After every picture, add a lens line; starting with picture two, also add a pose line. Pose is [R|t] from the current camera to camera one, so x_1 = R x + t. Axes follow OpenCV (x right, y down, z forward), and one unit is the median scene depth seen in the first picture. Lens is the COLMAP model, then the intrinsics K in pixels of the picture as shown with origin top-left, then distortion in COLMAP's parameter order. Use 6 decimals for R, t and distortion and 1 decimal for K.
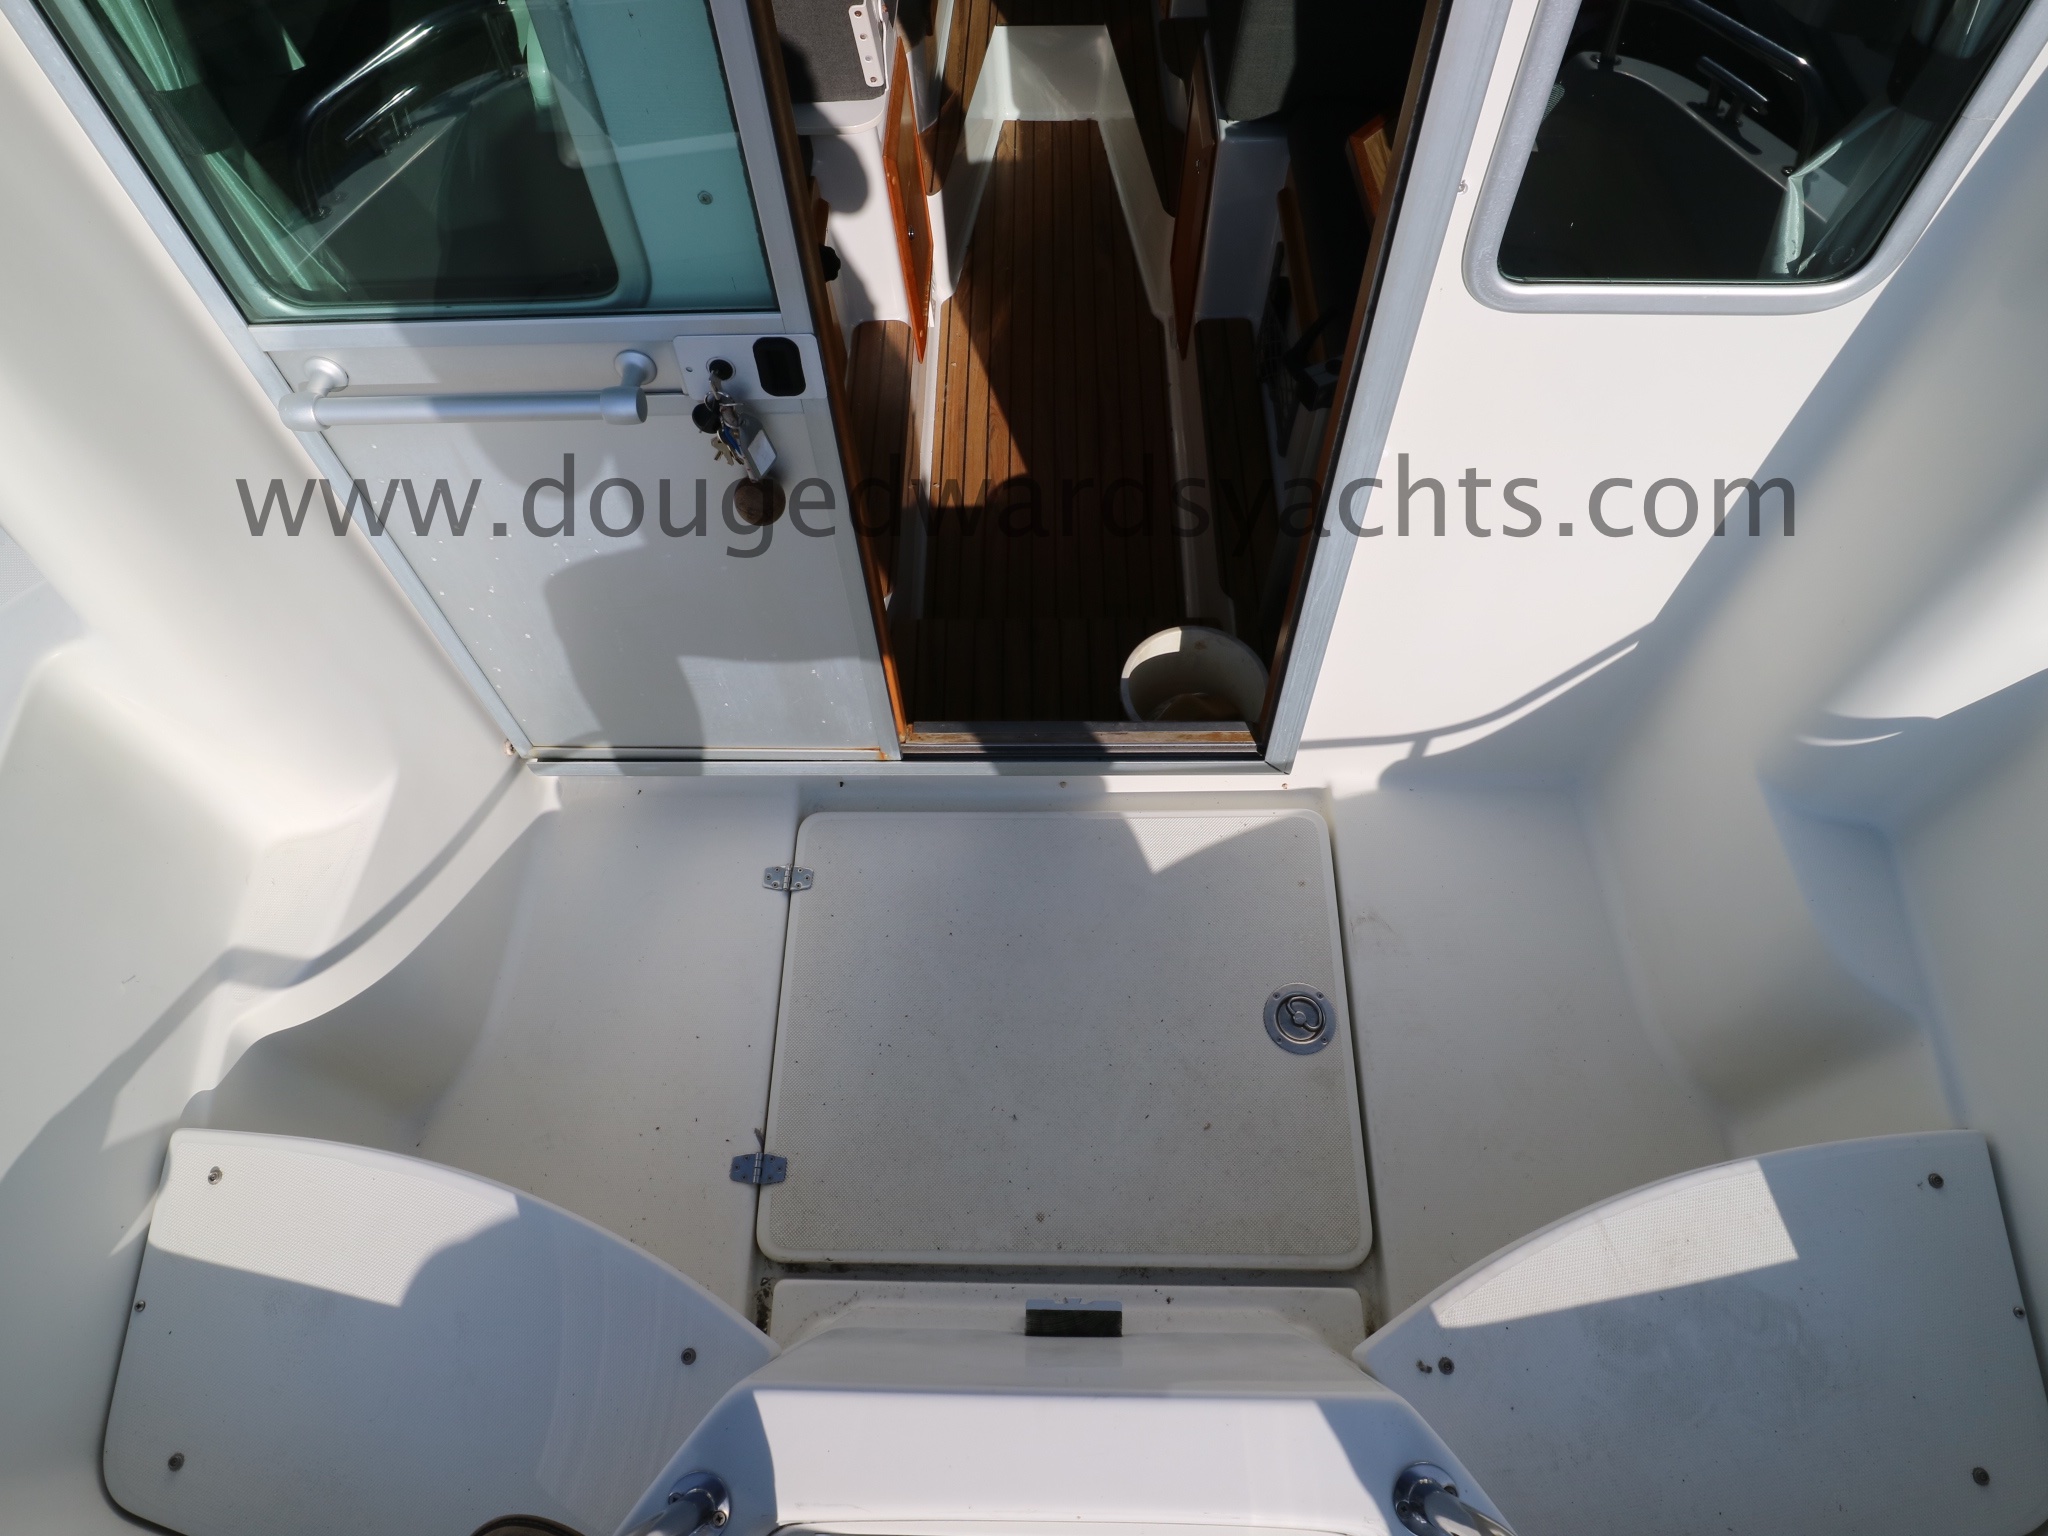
lens RADIAL K [[1156.5, 0, 1031.7], [0, 1156.5, 758.4], [0, 0, 1]] dist [-0.043419, 0.013474]
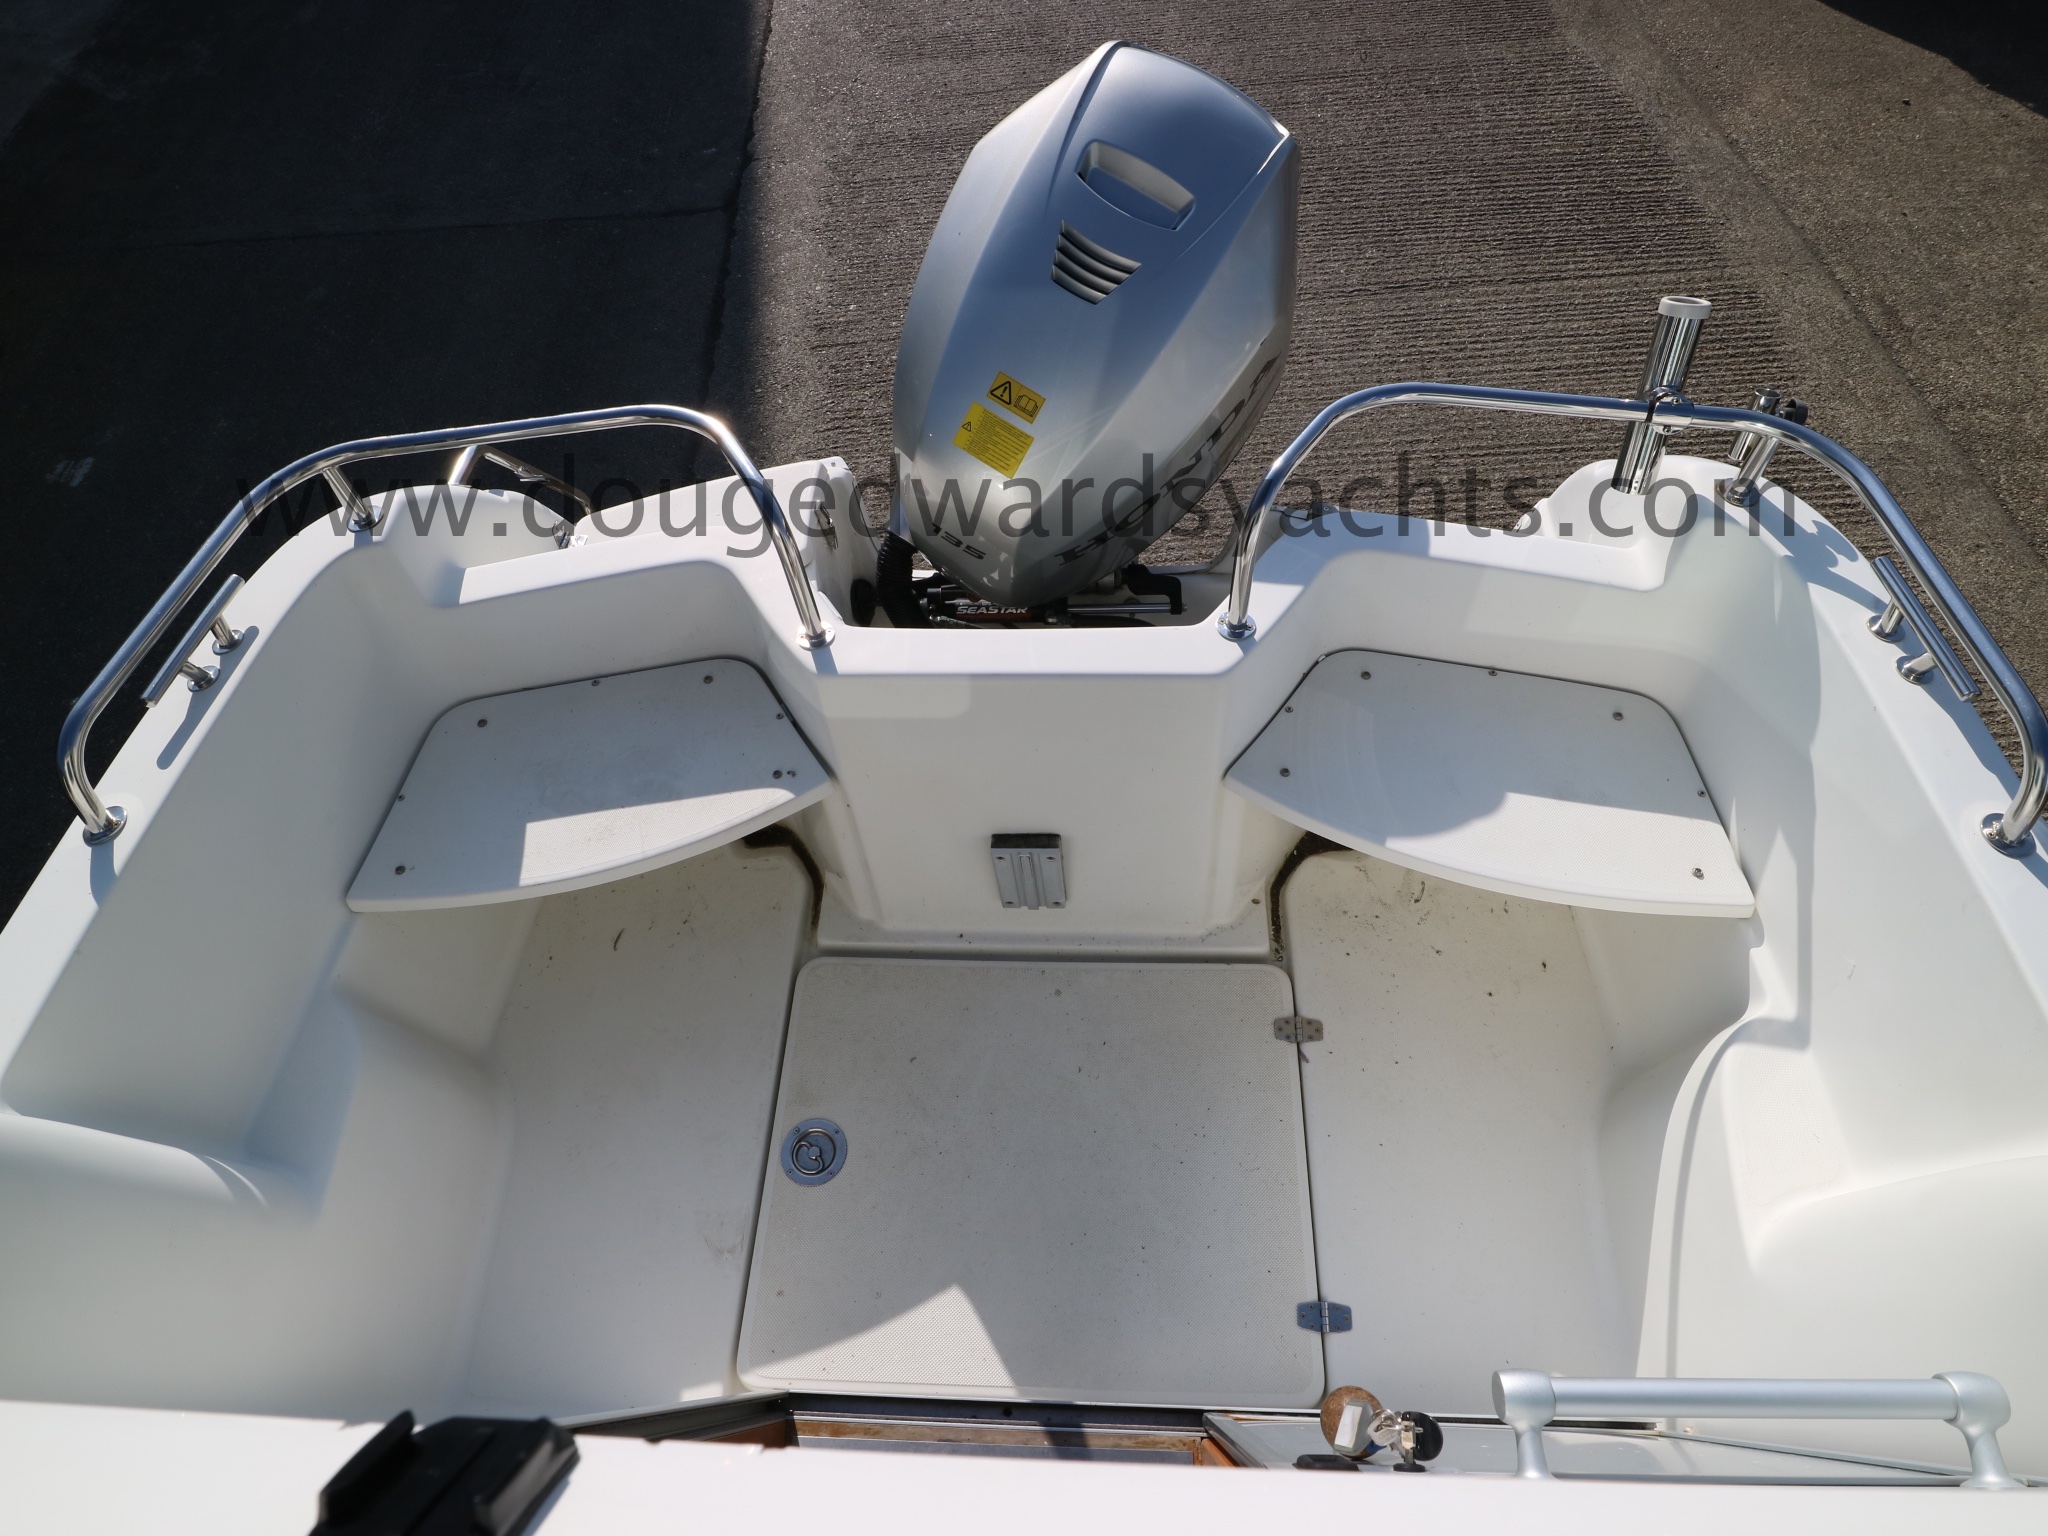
lens RADIAL K [[1156.5, 0, 1031.7], [0, 1156.5, 758.4], [0, 0, 1]] dist [-0.043419, 0.013474]
pose [[-0.996214, 0.021170, 0.084312, -0.074686], [0.062869, -0.494363, 0.866979, -0.552384], [0.060035, 0.868997, 0.491161, 0.174266]]
